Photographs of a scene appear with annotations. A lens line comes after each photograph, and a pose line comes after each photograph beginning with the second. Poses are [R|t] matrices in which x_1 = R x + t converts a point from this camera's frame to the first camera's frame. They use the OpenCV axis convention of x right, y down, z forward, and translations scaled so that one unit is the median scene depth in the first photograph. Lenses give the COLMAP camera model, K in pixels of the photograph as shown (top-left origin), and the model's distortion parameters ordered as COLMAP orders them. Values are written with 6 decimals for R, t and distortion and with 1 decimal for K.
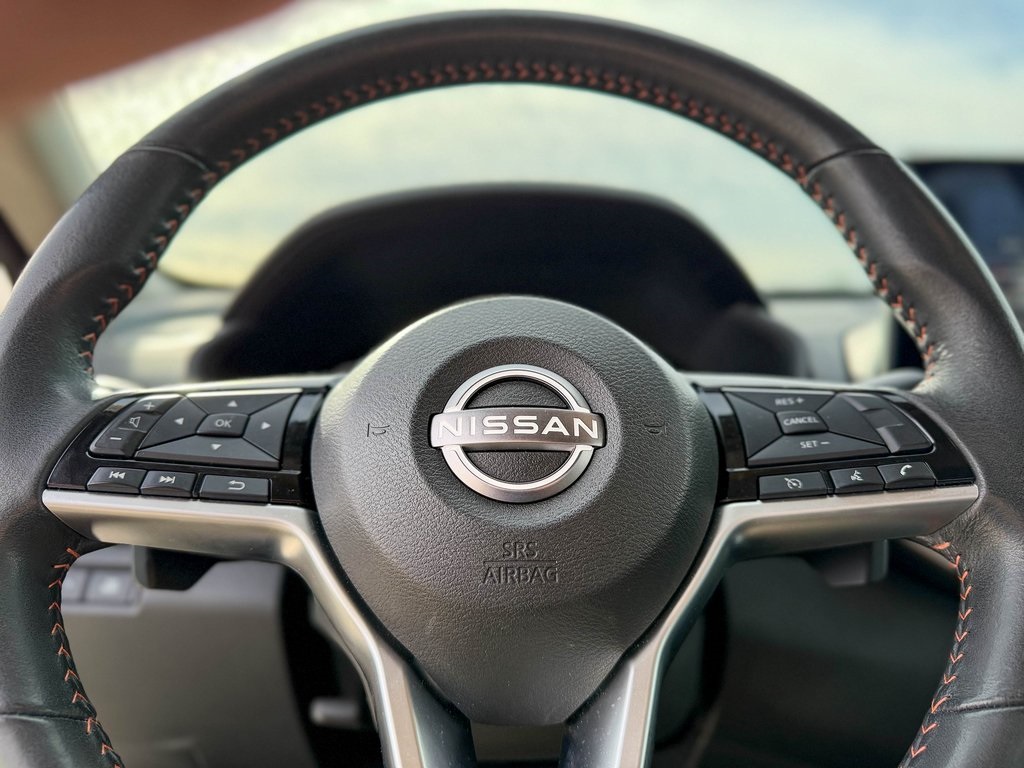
lens RADIAL K [[758.2, 0, 515.5], [0, 758.2, 391.7], [0, 0, 1]] dist [-0.001024, -0.013693]
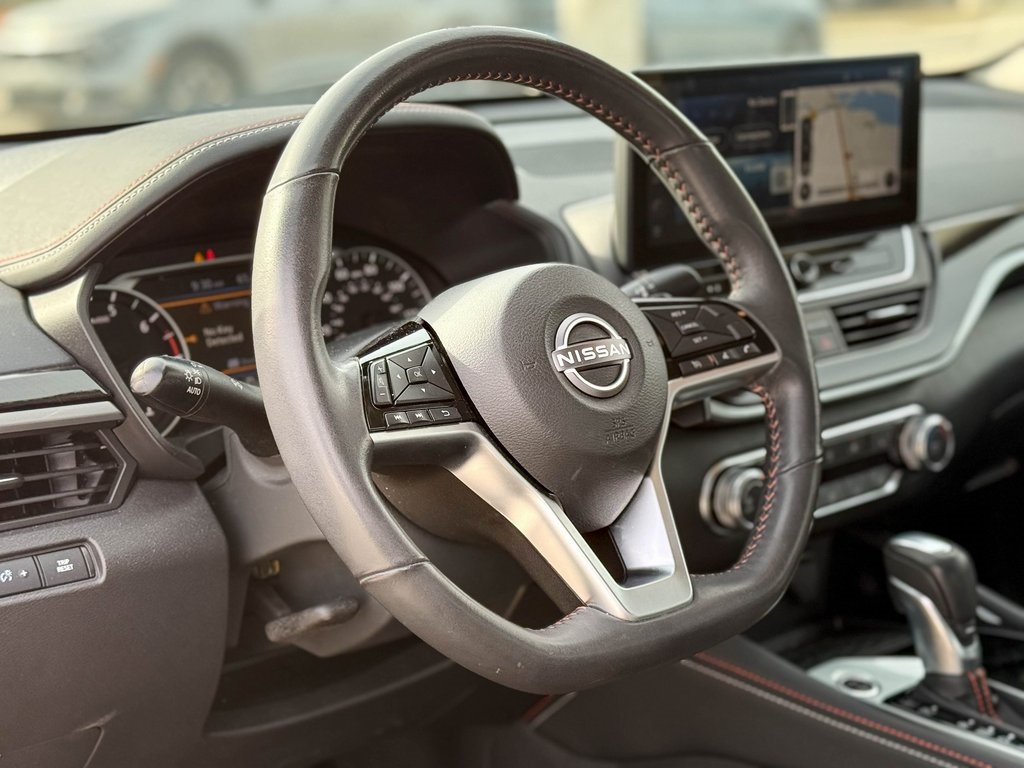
lens RADIAL K [[1812.3, 0, 514.6], [0, 1812.3, 380.4], [0, 0, 1]] dist [0.186669, 0.000000]
pose [[0.767958, -0.134324, 0.626256, -2.504013], [0.044147, 0.986537, 0.157464, -0.503593], [-0.638977, -0.093278, 0.763550, -1.849028]]
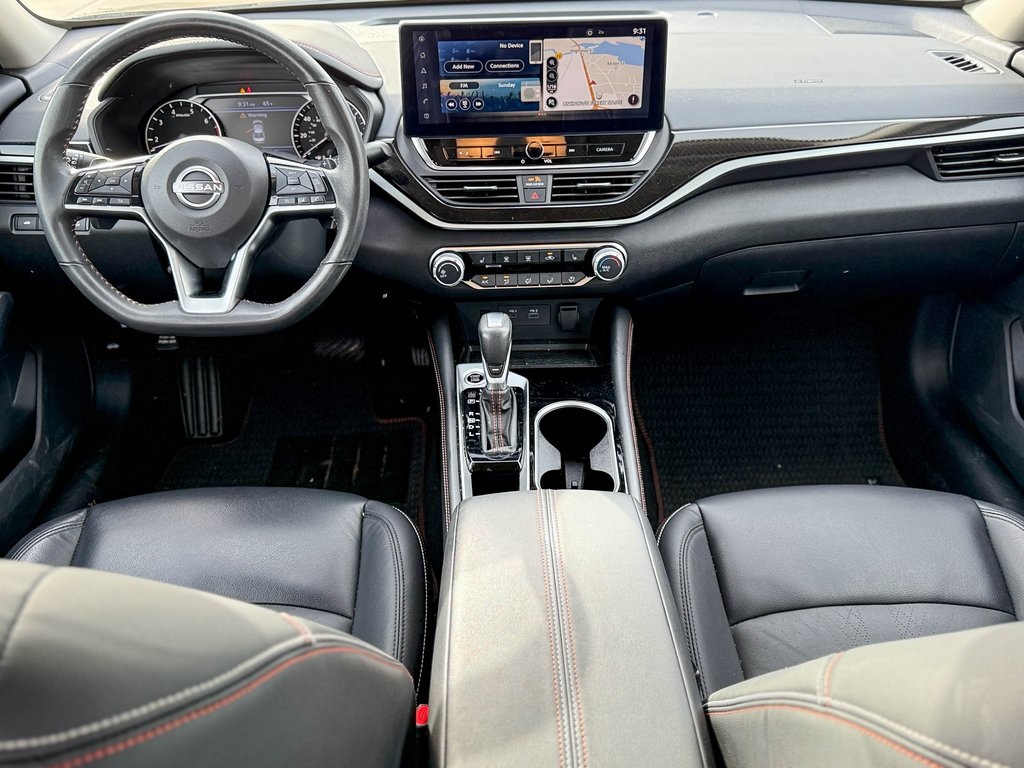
lens RADIAL K [[946.7, 0, 512.4], [0, 946.7, 411.7], [0, 0, 1]] dist [0.067744, -0.052146]
pose [[0.999931, 0.006184, -0.010007, 1.432627], [-0.000555, 0.874534, 0.484964, -1.129133], [0.011751, -0.484925, 0.874477, -3.180165]]
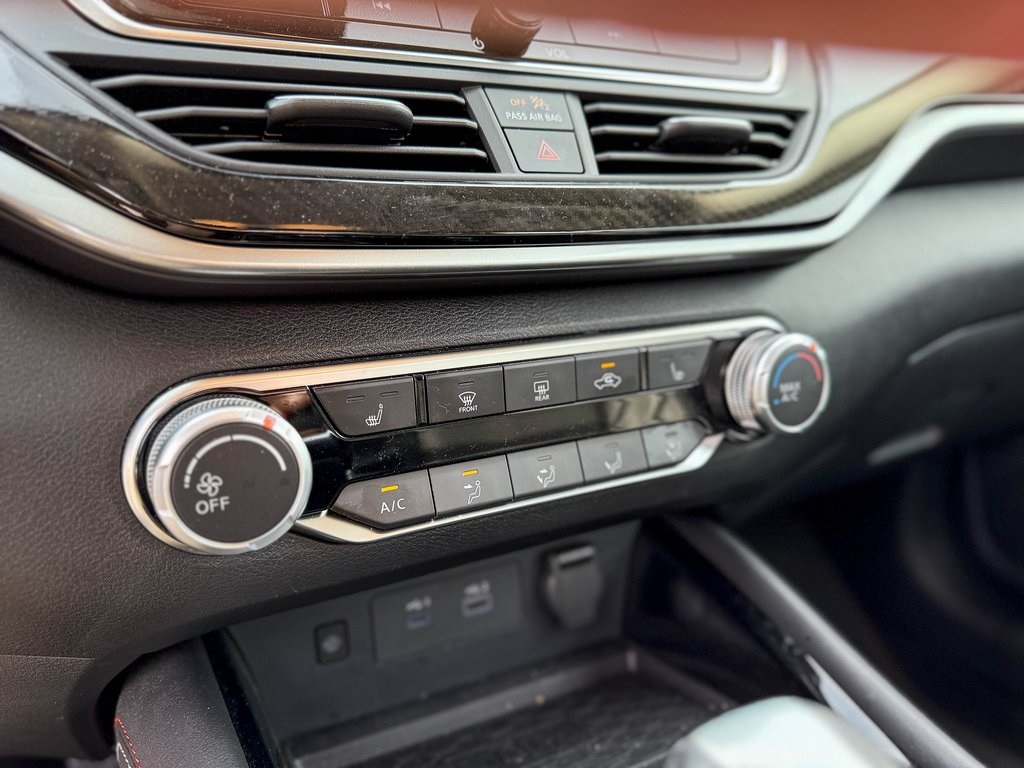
lens RADIAL K [[758.2, 0, 523.3], [0, 758.2, 398.1], [0, 0, 1]] dist [-0.001024, -0.013693]
pose [[0.894996, -0.102637, 0.434106, 0.978631], [0.025999, 0.983517, 0.178934, 0.404492], [-0.445316, -0.148859, 0.882912, 0.650020]]
